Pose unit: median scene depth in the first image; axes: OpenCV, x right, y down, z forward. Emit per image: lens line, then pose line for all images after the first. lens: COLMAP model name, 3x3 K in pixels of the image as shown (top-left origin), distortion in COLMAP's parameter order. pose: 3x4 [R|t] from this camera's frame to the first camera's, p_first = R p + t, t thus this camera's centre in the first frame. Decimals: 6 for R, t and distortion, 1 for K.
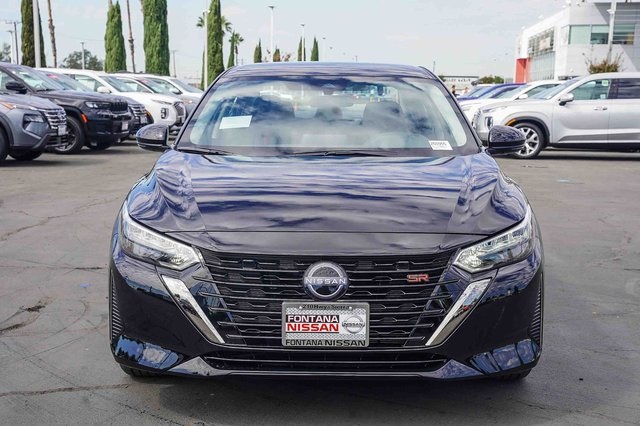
lens RADIAL K [[914.5, 0, 319.1], [0, 914.5, 216.3], [0, 0, 1]] dist [0.128127, 0.000000]
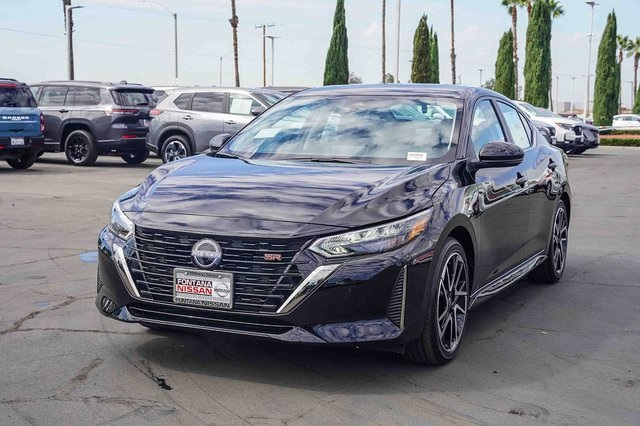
lens RADIAL K [[914.5, 0, 319.7], [0, 914.5, 211.3], [0, 0, 1]] dist [0.128127, 0.000000]
pose [[0.913891, 0.052122, -0.402601, 0.653420], [-0.065154, 0.997699, -0.018732, 0.025139], [0.400698, 0.043350, 0.915184, -0.097650]]
